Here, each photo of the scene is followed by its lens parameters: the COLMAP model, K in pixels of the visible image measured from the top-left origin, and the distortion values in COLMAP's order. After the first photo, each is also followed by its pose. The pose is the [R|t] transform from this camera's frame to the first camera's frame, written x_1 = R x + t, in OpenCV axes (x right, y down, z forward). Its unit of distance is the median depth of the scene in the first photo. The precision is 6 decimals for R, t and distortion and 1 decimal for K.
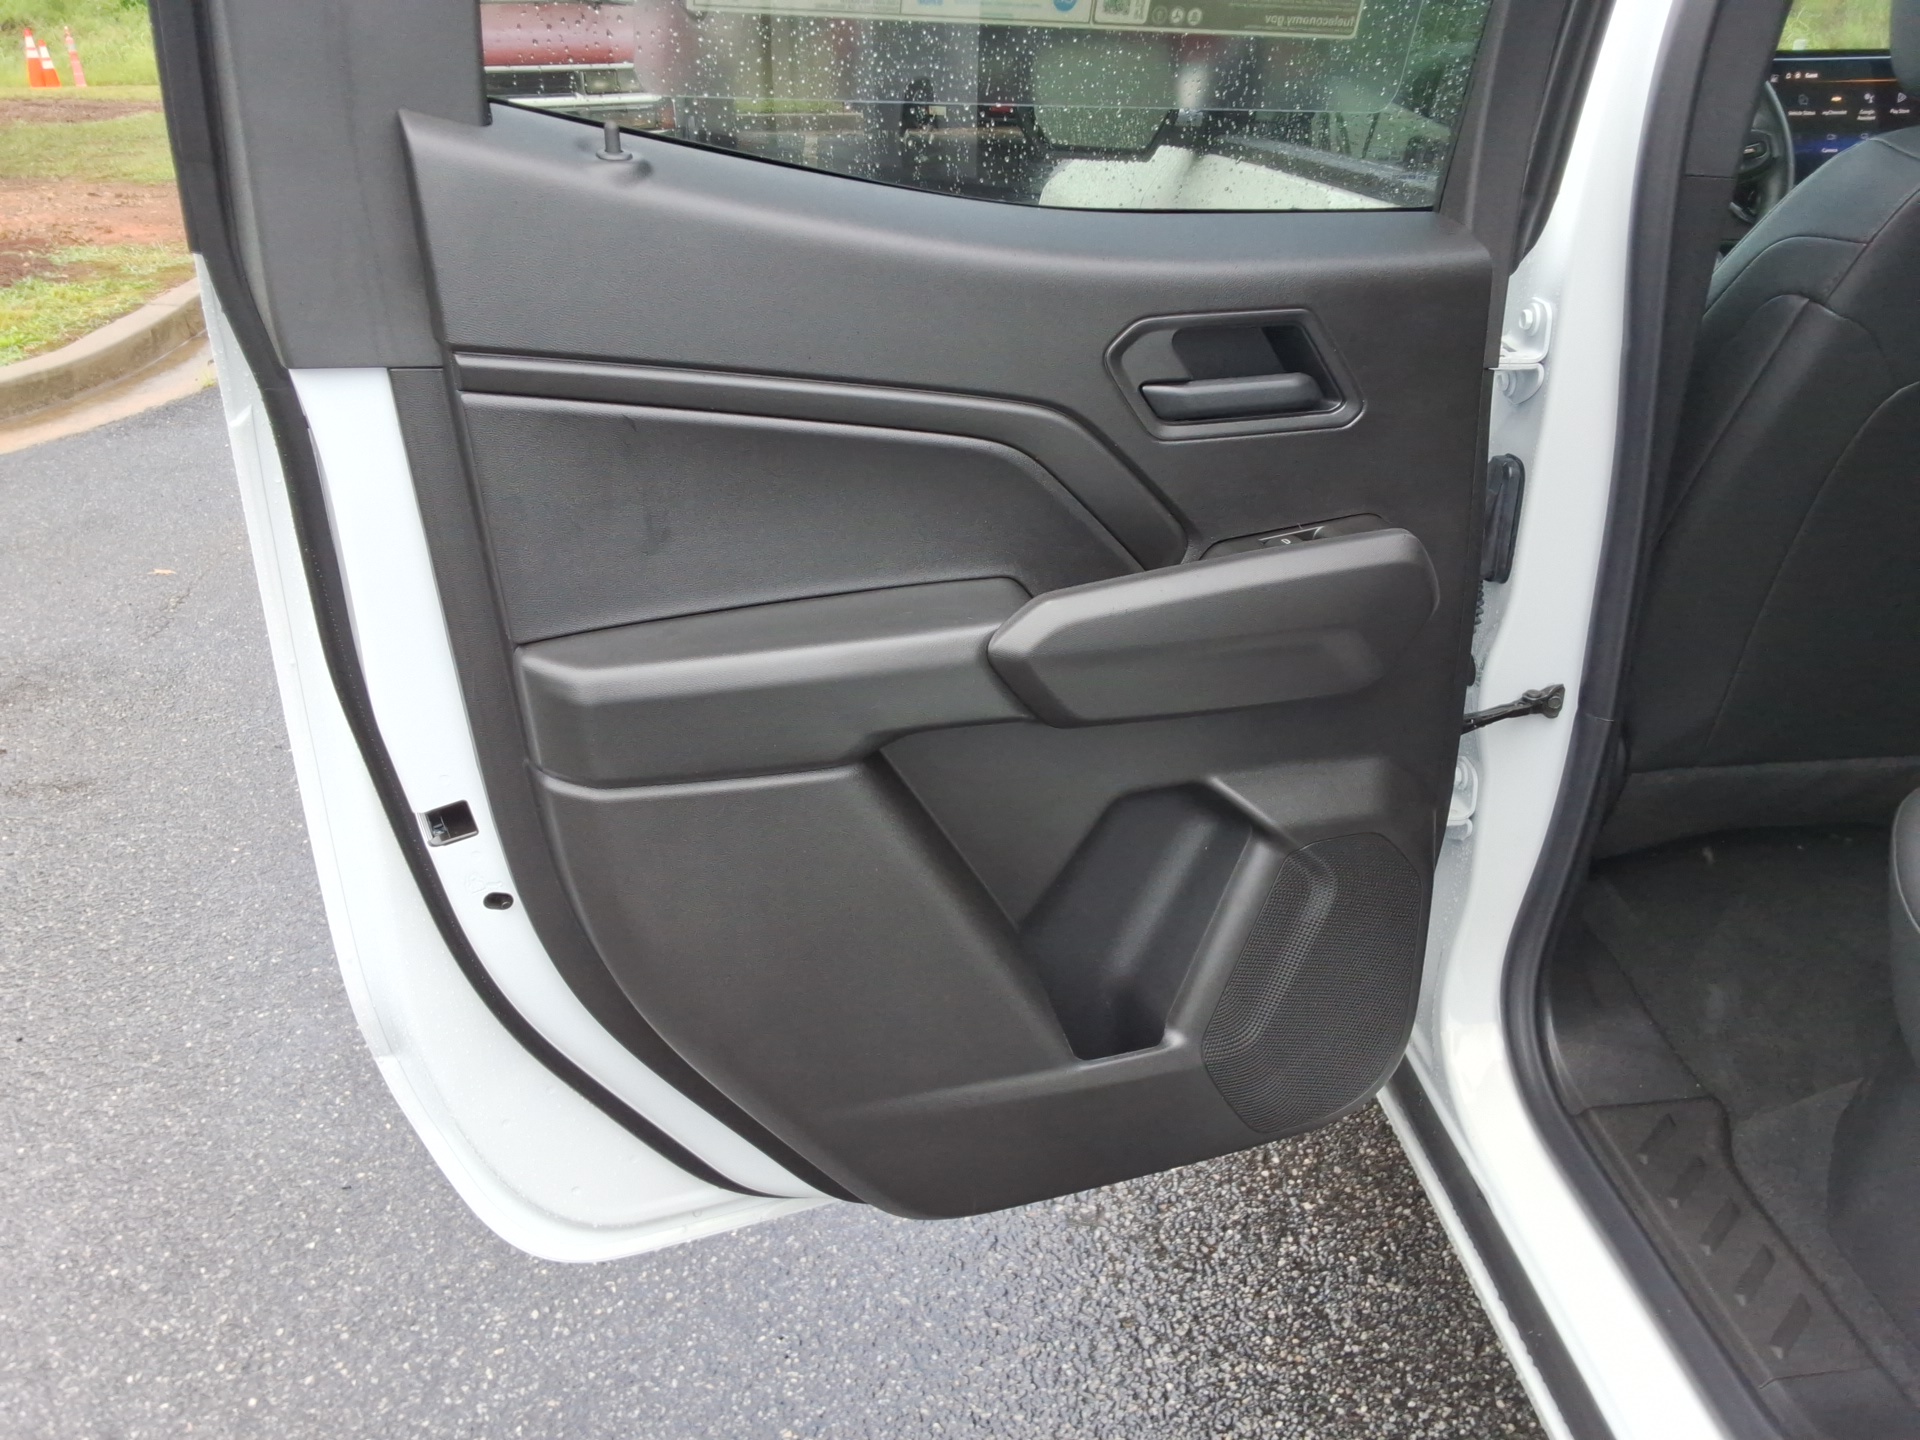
lens RADIAL K [[1541.6, 0, 966.2], [0, 1541.6, 707.3], [0, 0, 1]] dist [0.100246, -0.146583]
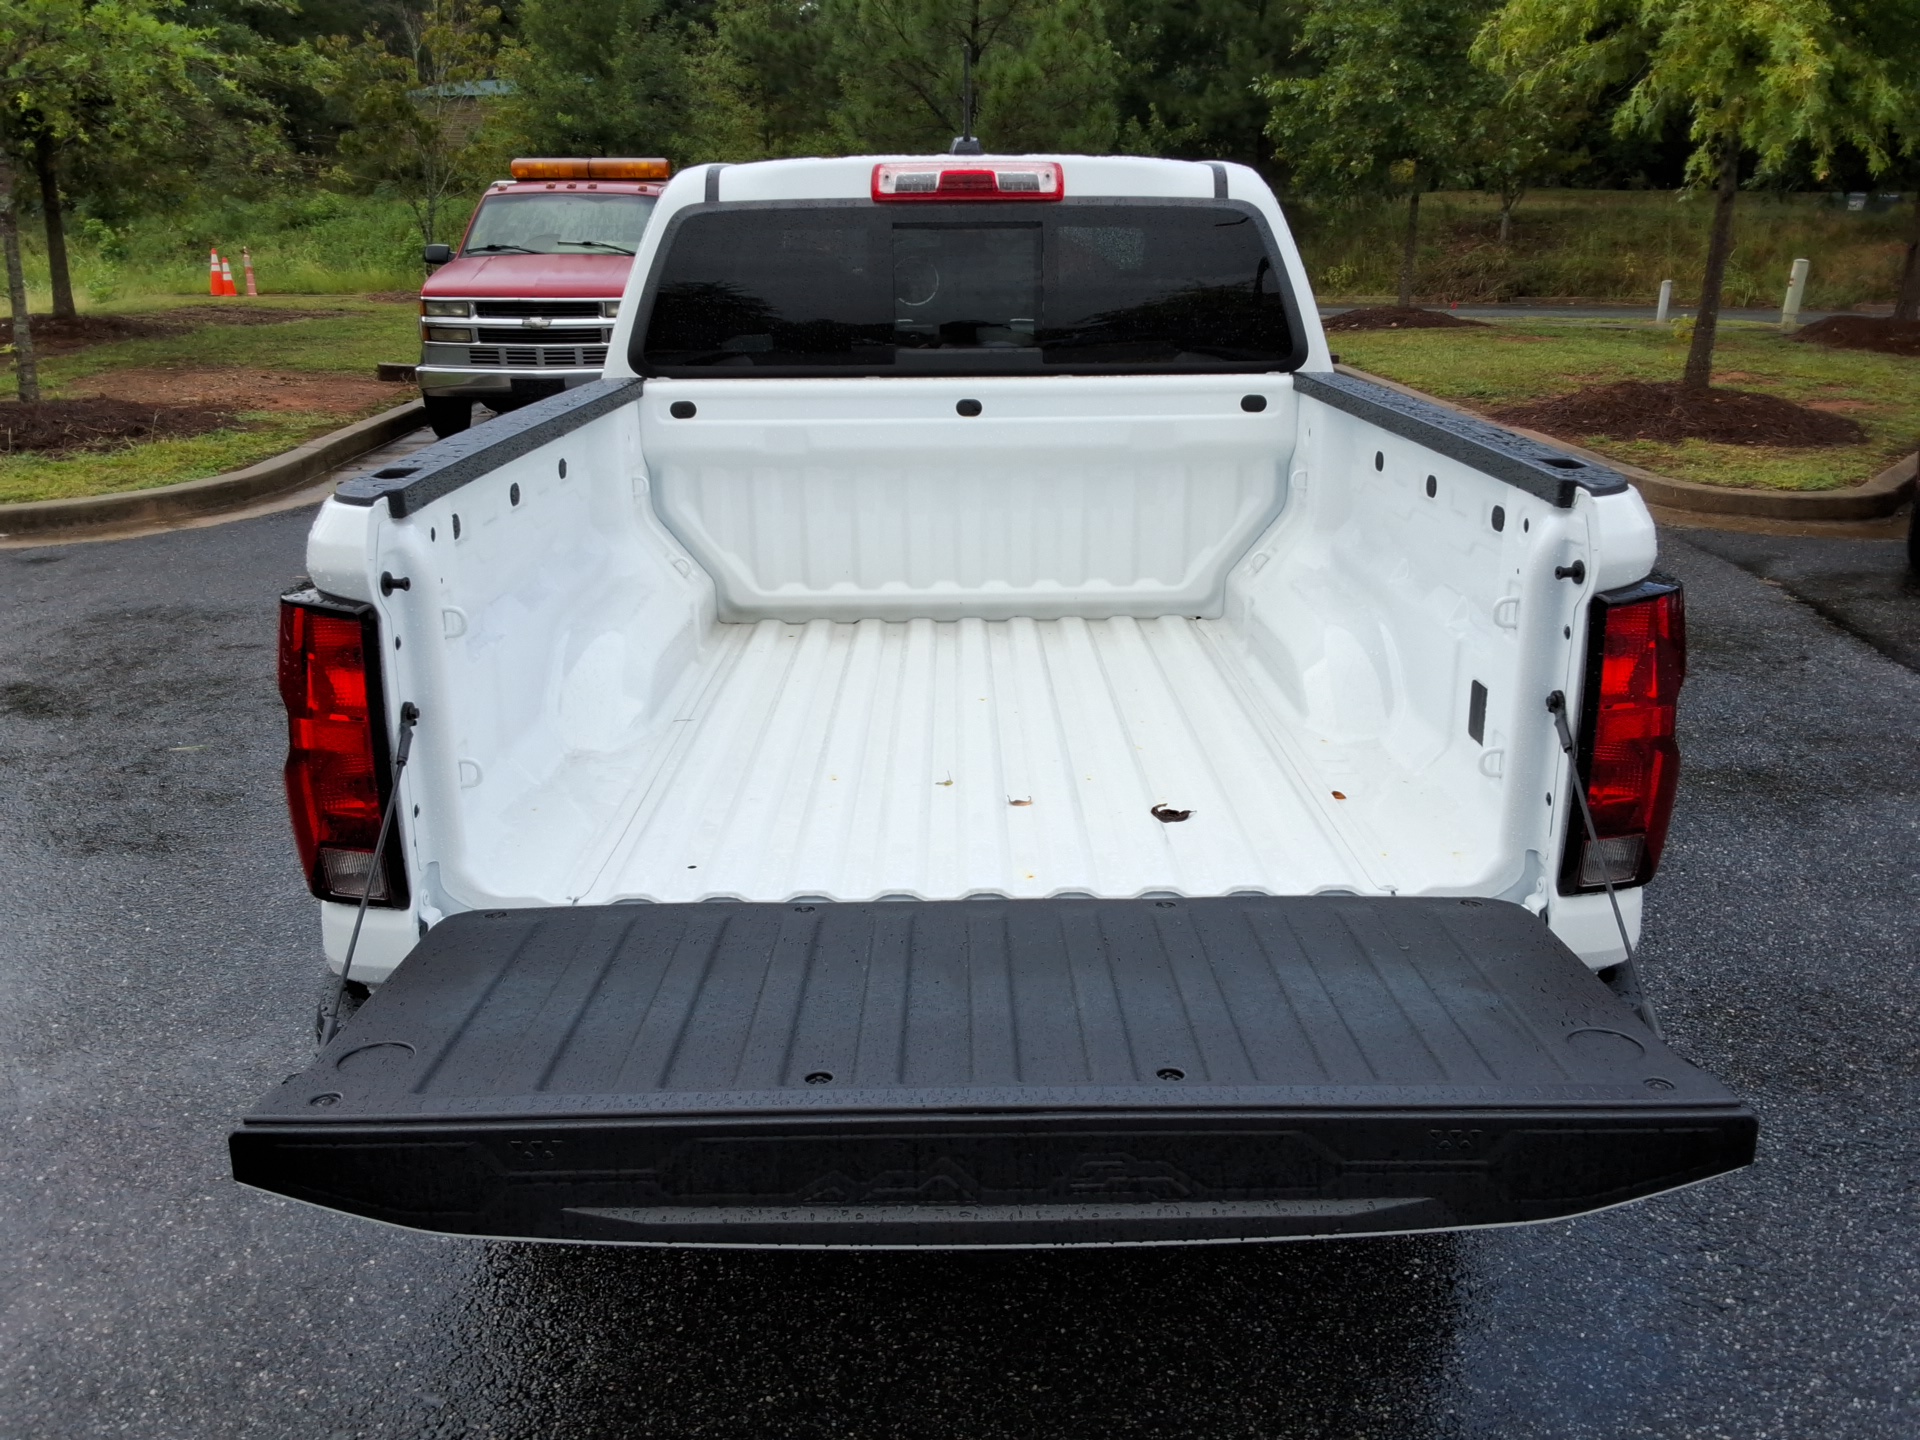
lens RADIAL K [[1541.6, 0, 962.3], [0, 1541.6, 700.2], [0, 0, 1]] dist [0.100246, -0.146583]
pose [[0.997642, 0.031764, -0.060843, 0.168020], [-0.039346, 0.991021, -0.127786, 0.120913], [0.056238, 0.129878, 0.989934, -0.333504]]
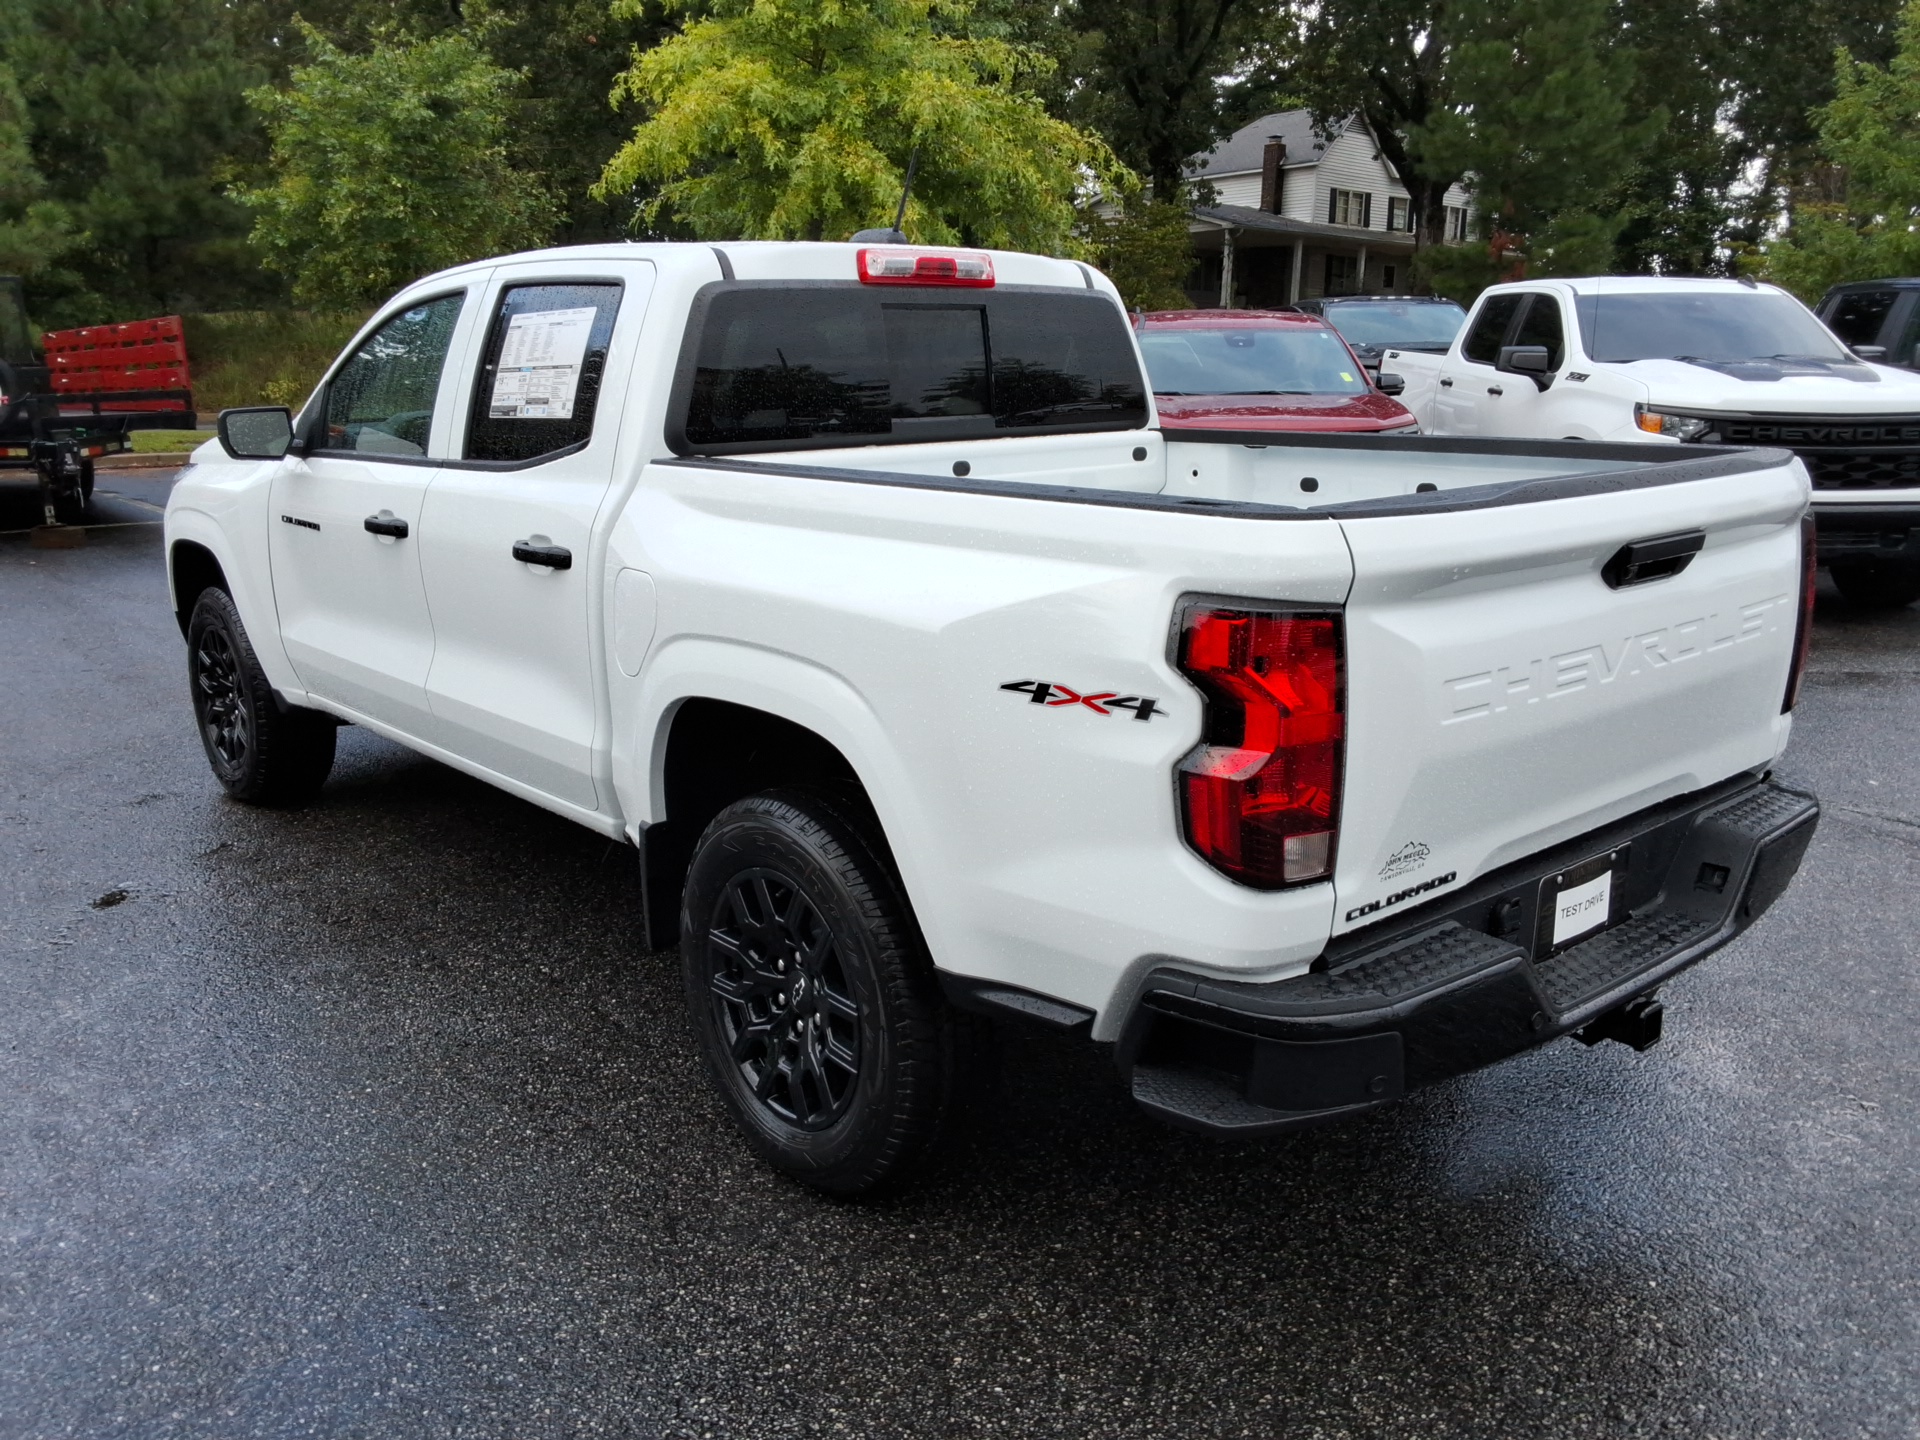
lens RADIAL K [[1541.6, 0, 955.5], [0, 1541.6, 705.7], [0, 0, 1]] dist [0.100246, -0.146583]
pose [[0.806244, -0.121549, 0.578961, -0.105144], [0.235659, 0.963651, -0.125861, 0.114200], [-0.542618, 0.237912, 0.805583, -0.285663]]
